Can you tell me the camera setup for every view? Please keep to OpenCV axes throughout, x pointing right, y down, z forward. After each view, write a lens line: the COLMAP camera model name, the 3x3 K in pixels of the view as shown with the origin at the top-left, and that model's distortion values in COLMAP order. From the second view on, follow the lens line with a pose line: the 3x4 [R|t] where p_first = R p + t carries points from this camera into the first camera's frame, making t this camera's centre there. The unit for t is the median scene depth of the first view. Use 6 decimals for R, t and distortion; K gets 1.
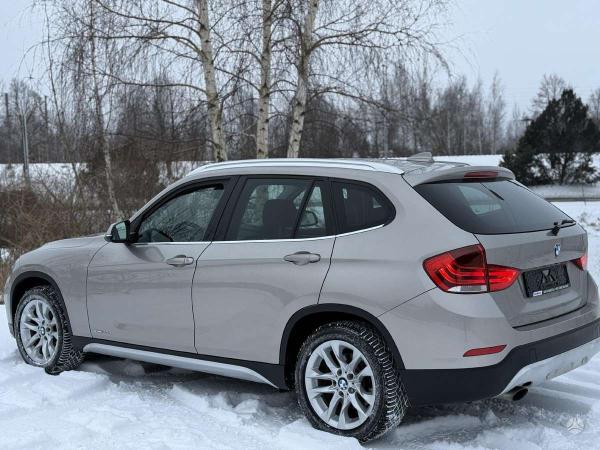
lens RADIAL K [[859.2, 0, 300.0], [0, 859.2, 225.0], [0, 0, 1]] dist [0.143080, 0.073814]
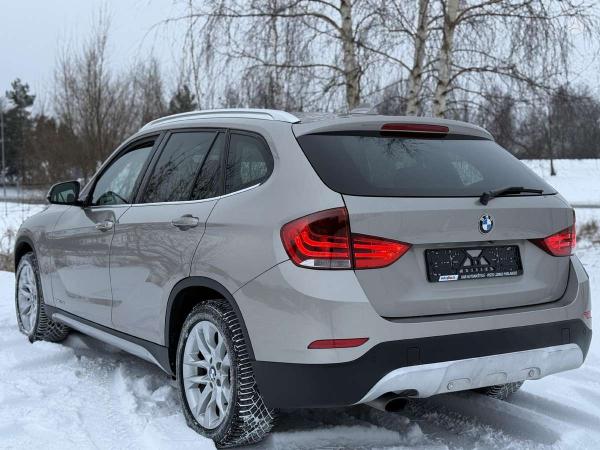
lens RADIAL K [[859.2, 0, 300.0], [0, 859.2, 225.0], [0, 0, 1]] dist [0.143080, 0.073814]
pose [[0.955333, 0.040351, -0.292763, 0.325365], [-0.040843, 0.999156, 0.004434, 0.029722], [0.292695, 0.007721, 0.956175, 0.201742]]
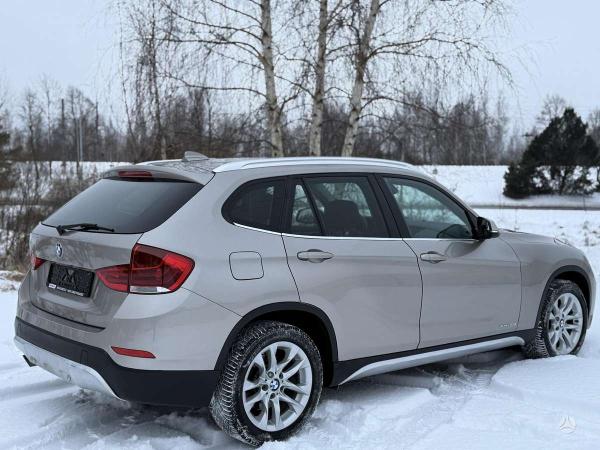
lens RADIAL K [[765.1, 0, 300.0], [0, 765.1, 225.0], [0, 0, 1]] dist [0.148279, -0.042341]
pose [[0.999328, 0.031077, -0.019421, -0.111548], [-0.031043, 0.999516, 0.002024, 0.001365], [0.019475, -0.001419, 0.999809, 0.155237]]
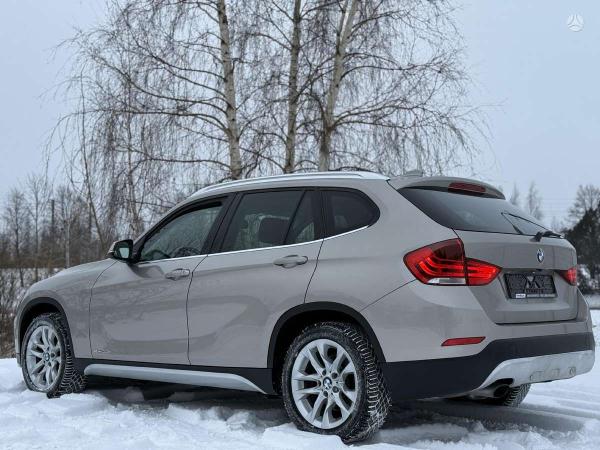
lens RADIAL K [[859.2, 0, 300.0], [0, 859.2, 225.0], [0, 0, 1]] dist [0.143080, 0.073814]
pose [[0.998909, 0.011717, -0.045214, 0.054066], [-0.017481, 0.991457, -0.129256, 0.116287], [0.043314, 0.129905, 0.990580, -0.021278]]
